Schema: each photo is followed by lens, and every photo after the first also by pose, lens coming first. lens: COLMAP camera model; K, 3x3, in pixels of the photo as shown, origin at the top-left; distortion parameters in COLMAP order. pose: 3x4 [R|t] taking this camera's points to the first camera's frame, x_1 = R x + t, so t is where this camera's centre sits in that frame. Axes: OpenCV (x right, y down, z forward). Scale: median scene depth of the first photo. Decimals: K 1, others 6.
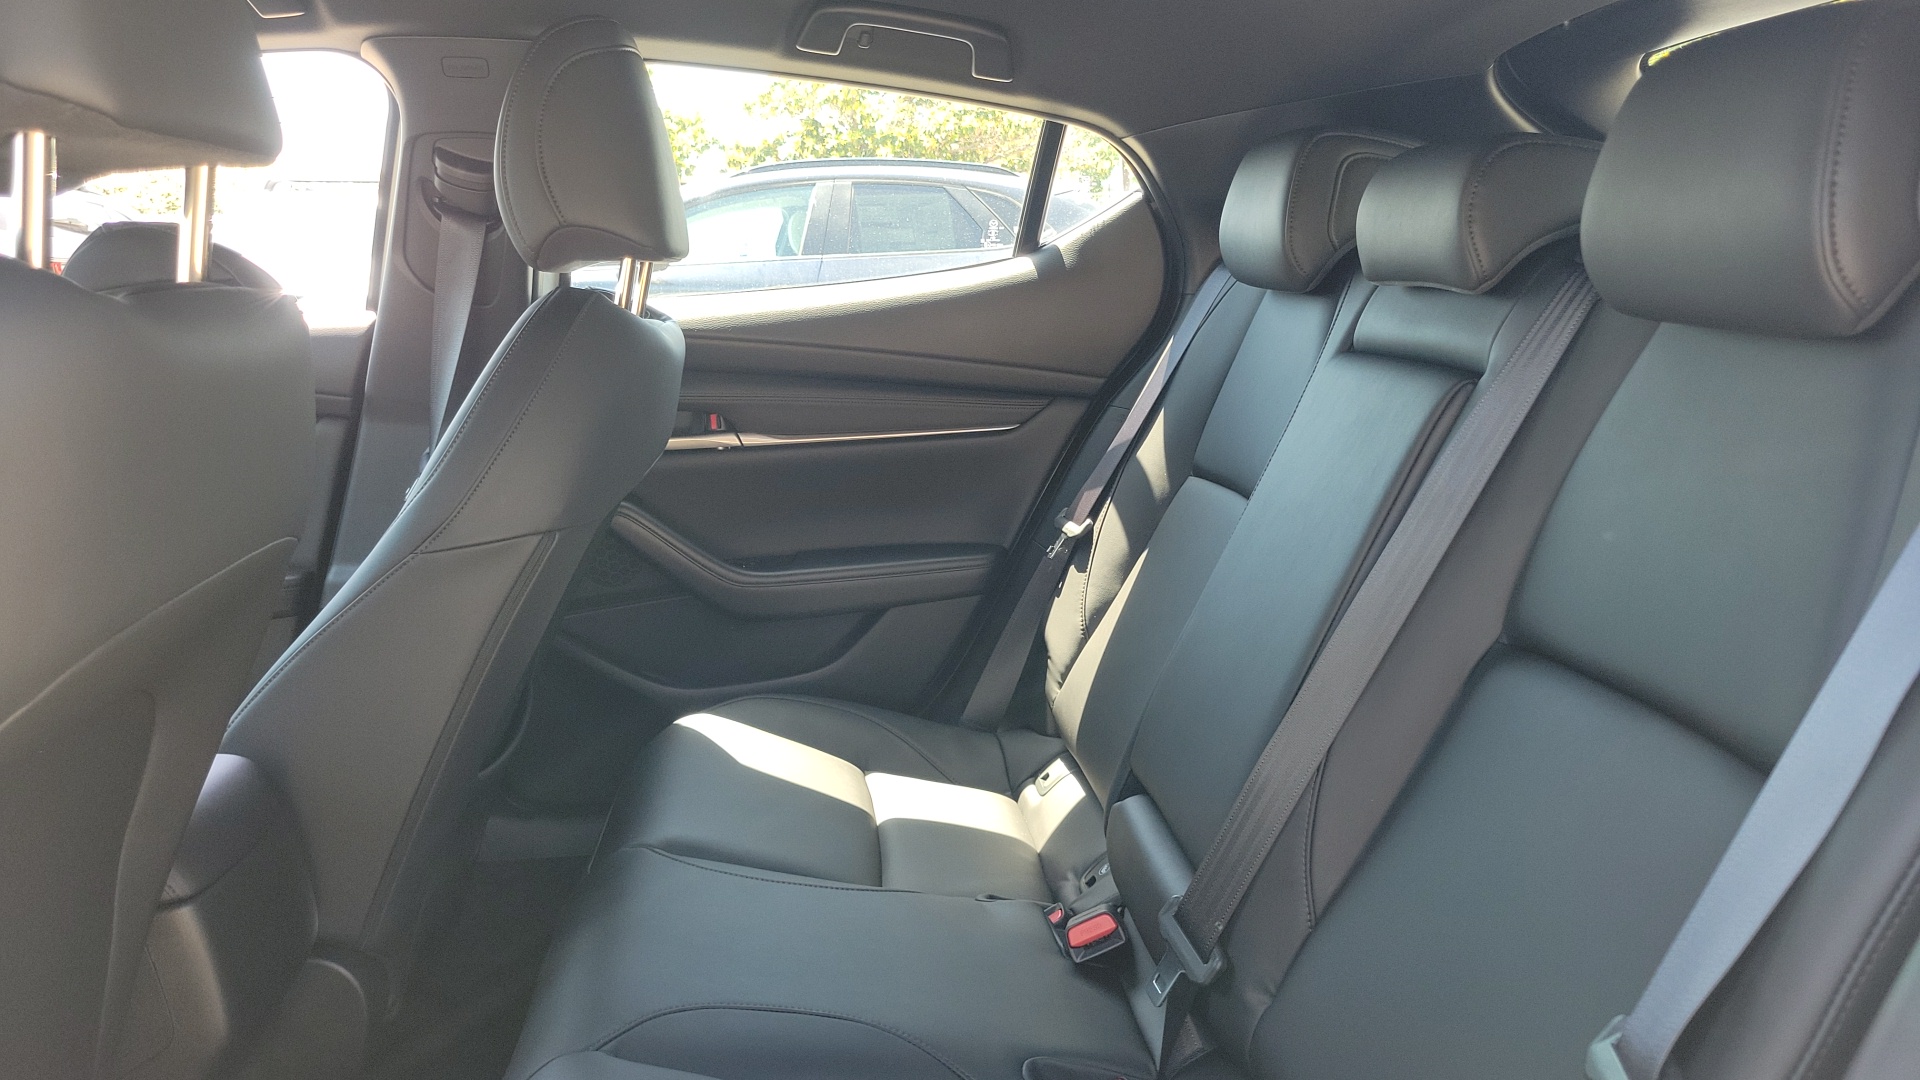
lens RADIAL K [[1478.9, 0, 974.3], [0, 1478.9, 554.9], [0, 0, 1]] dist [0.026094, -0.018037]
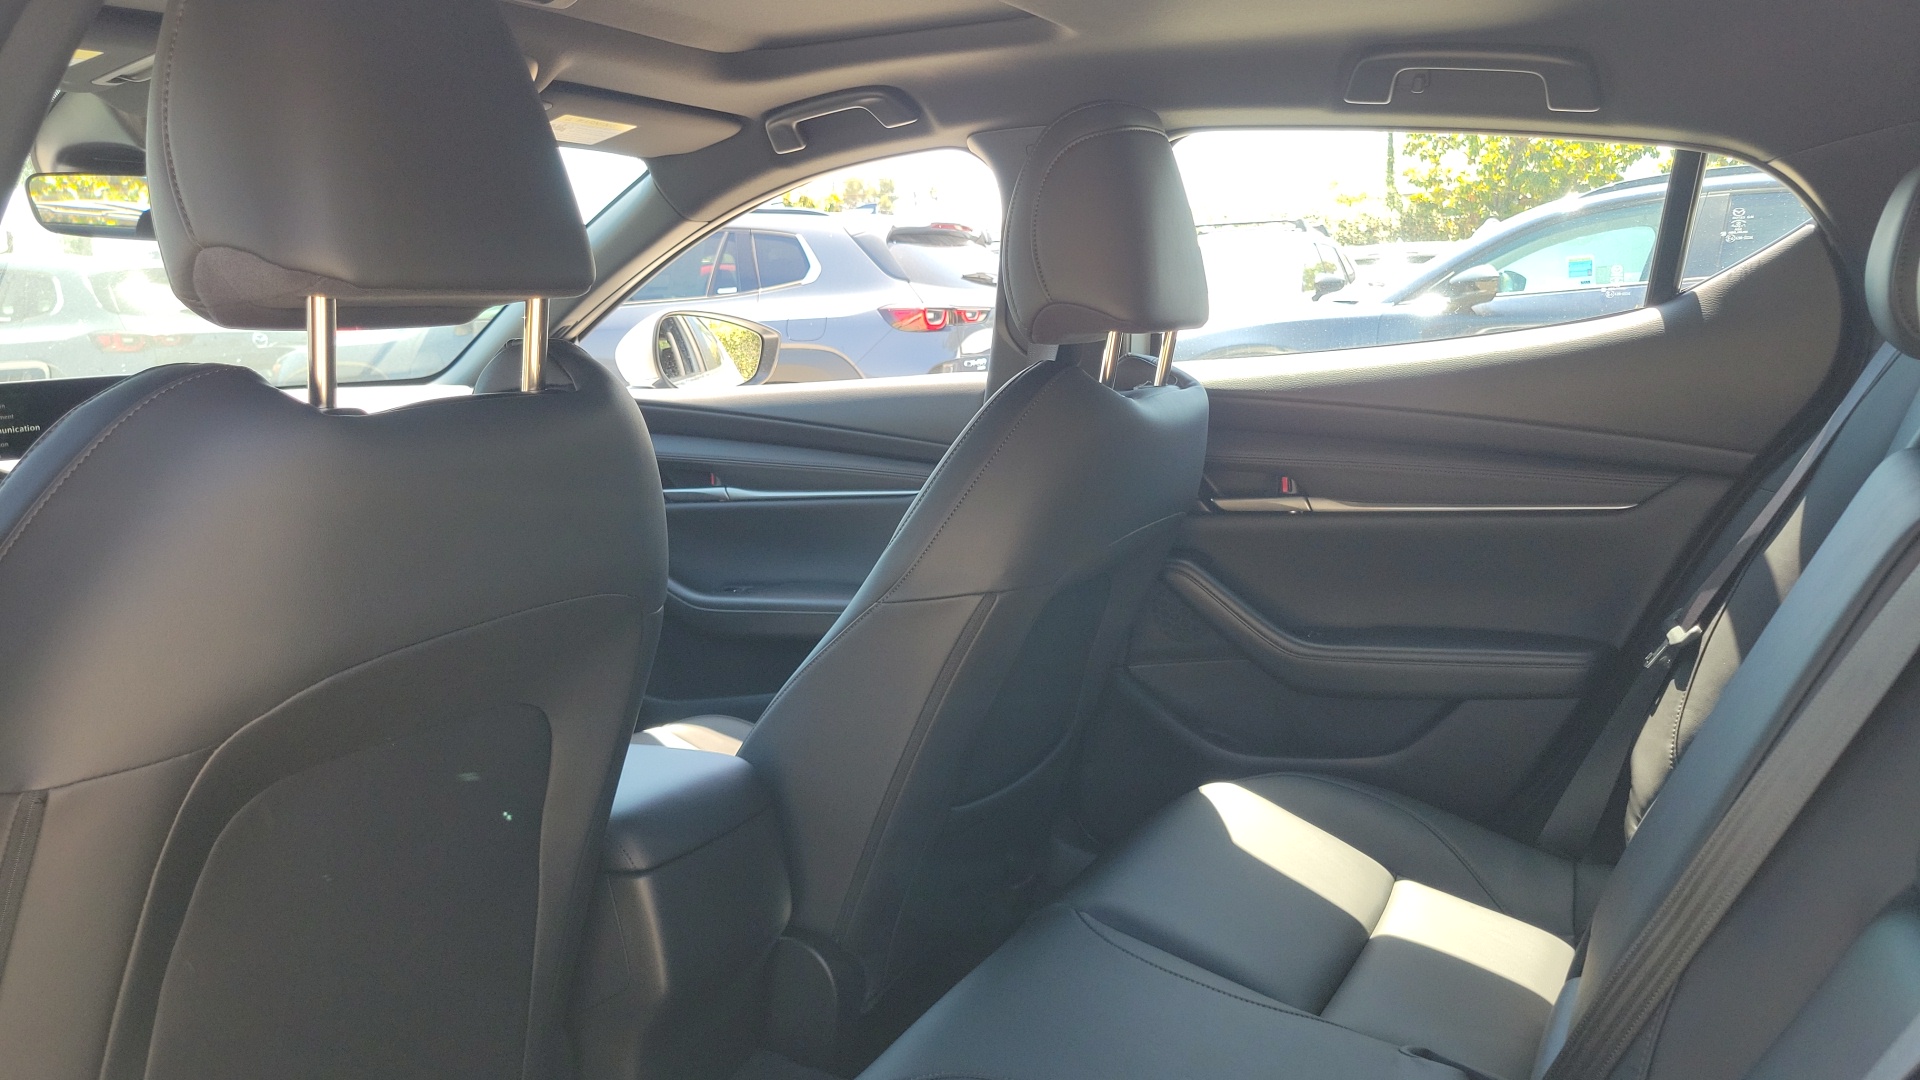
lens RADIAL K [[1478.9, 0, 928.8], [0, 1478.9, 521.8], [0, 0, 1]] dist [0.026094, -0.018037]
pose [[0.806114, 0.063512, -0.588342, 0.213004], [-0.084497, 0.996390, -0.008212, -0.038498], [0.585696, 0.056333, 0.808571, 0.081434]]
